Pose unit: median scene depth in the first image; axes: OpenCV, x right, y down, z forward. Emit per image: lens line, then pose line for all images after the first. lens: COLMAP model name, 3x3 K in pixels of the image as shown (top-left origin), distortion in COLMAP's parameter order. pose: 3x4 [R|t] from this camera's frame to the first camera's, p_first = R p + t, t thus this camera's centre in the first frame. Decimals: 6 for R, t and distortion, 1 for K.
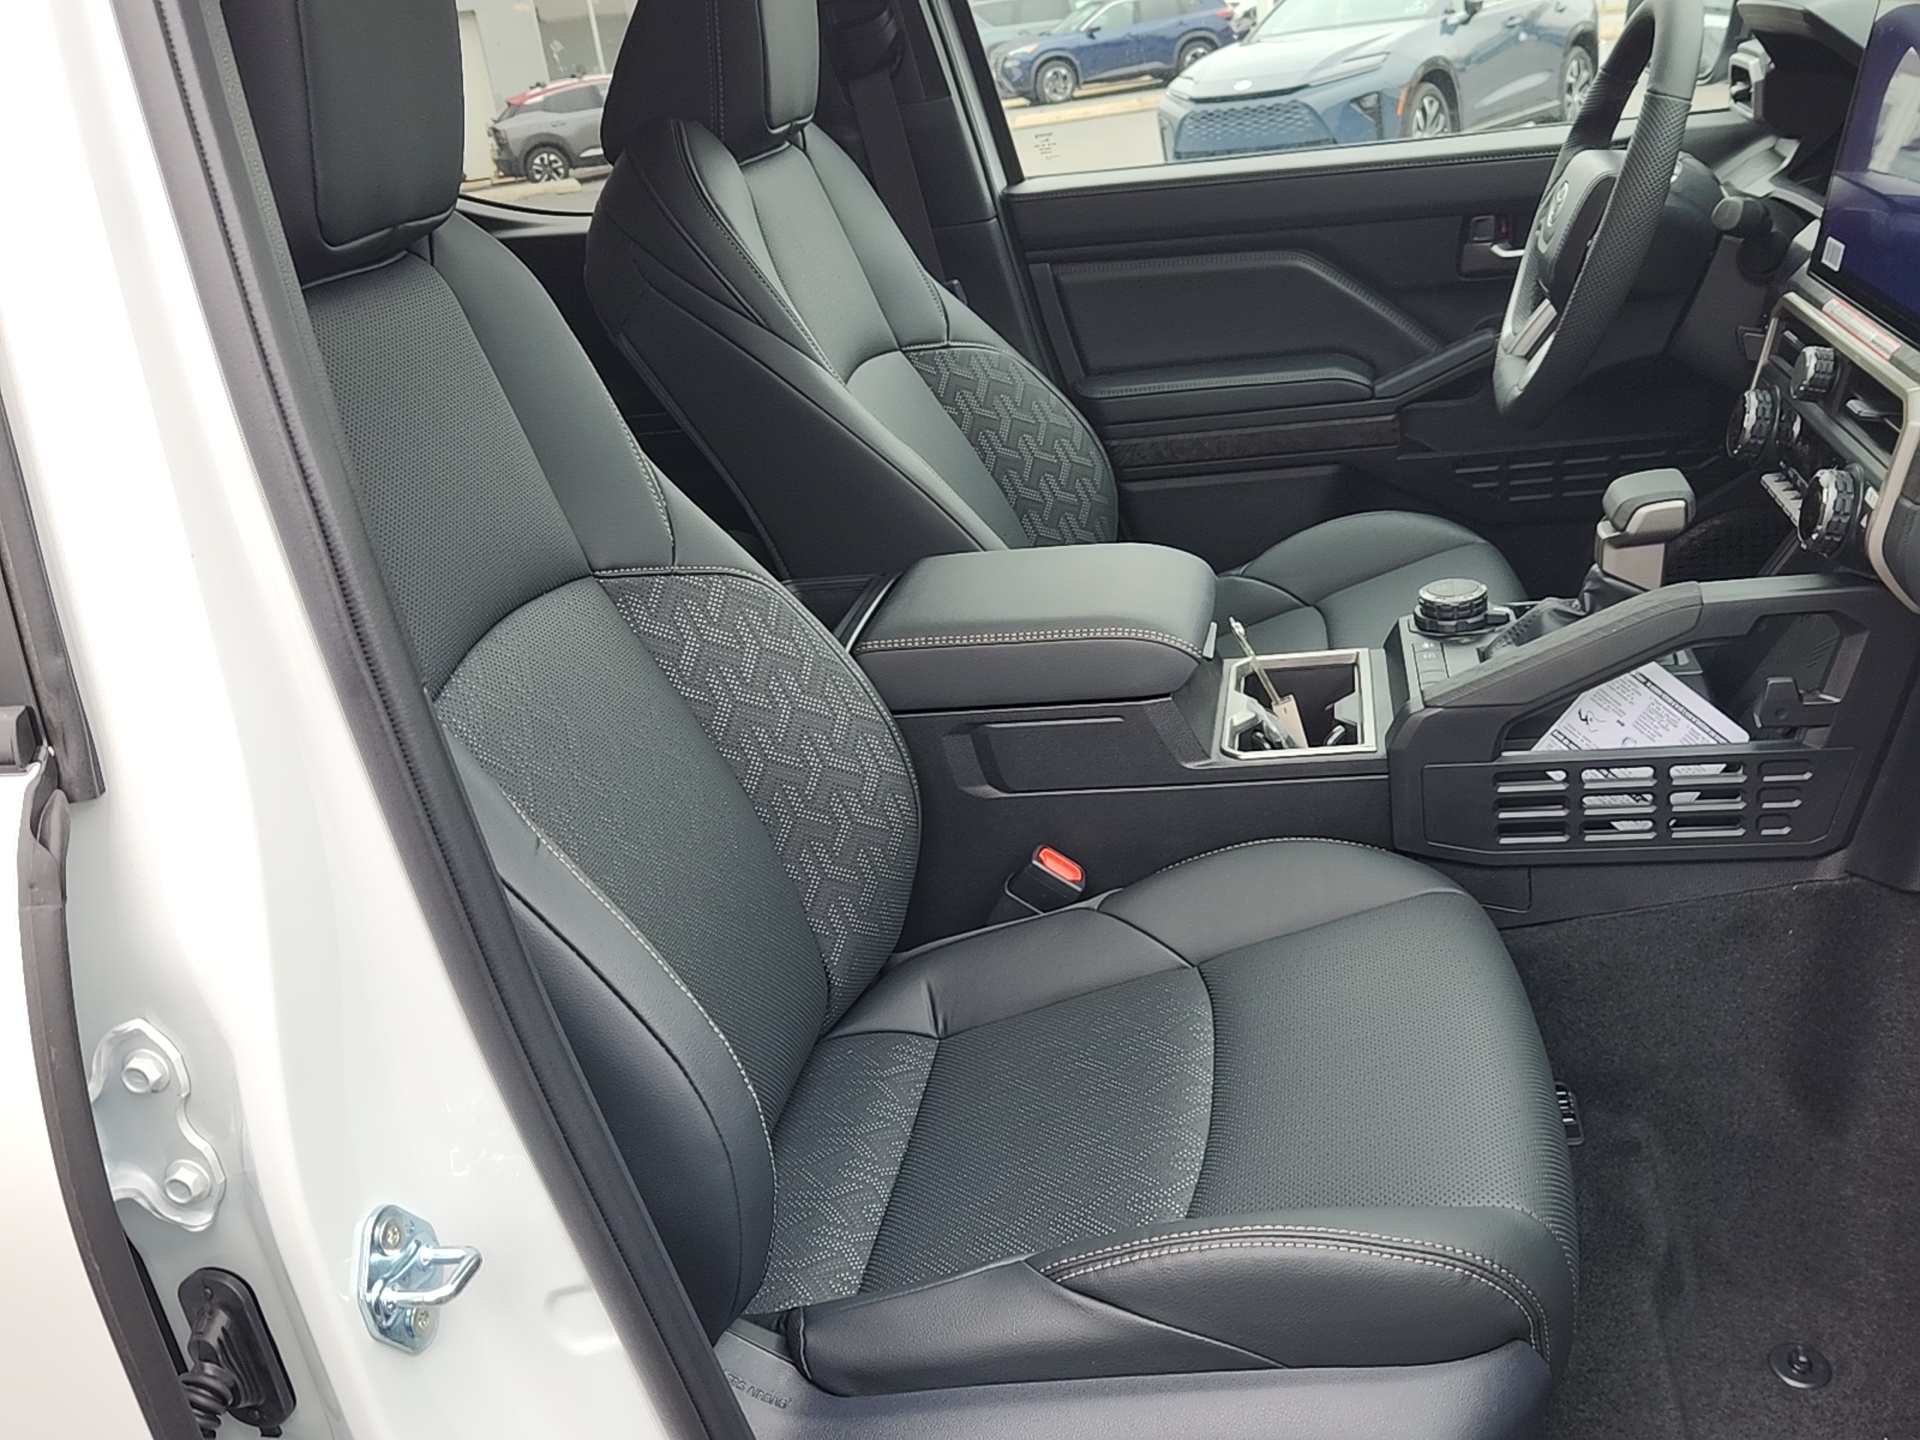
lens RADIAL K [[1539.9, 0, 960.0], [0, 1539.9, 720.0], [0, 0, 1]] dist [0.010956, -0.011839]
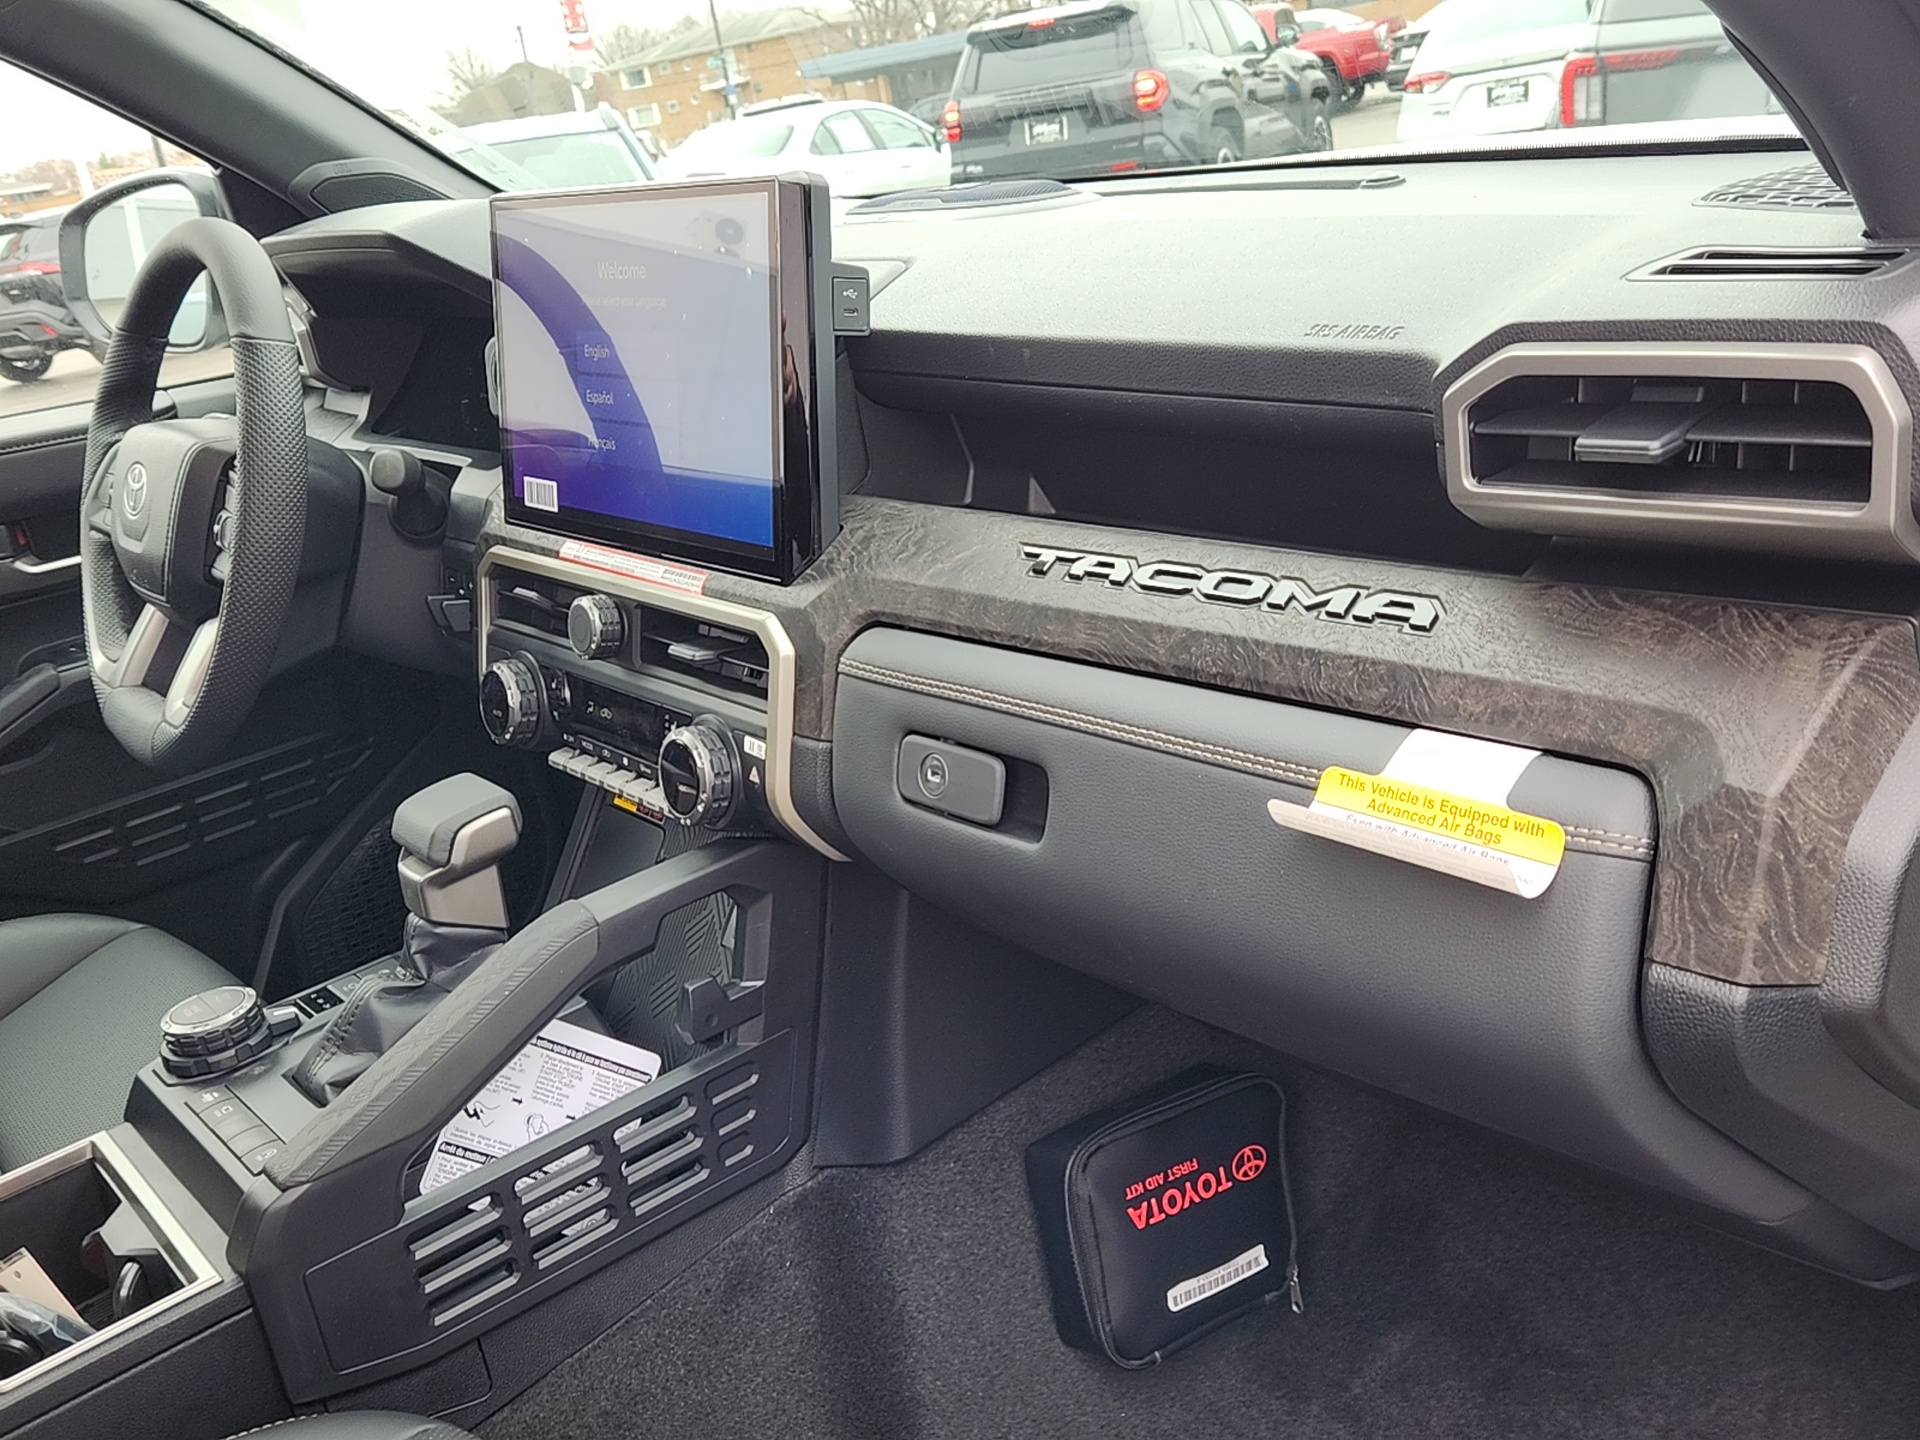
lens RADIAL K [[1755.1, 0, 960.9], [0, 1755.1, 743.4], [0, 0, 1]] dist [0.091536, -0.152641]
pose [[0.645729, -0.226348, 0.729247, -0.028261], [0.357028, 0.933723, -0.026325, -0.062277], [-0.674955, 0.277361, 0.683744, 0.205757]]
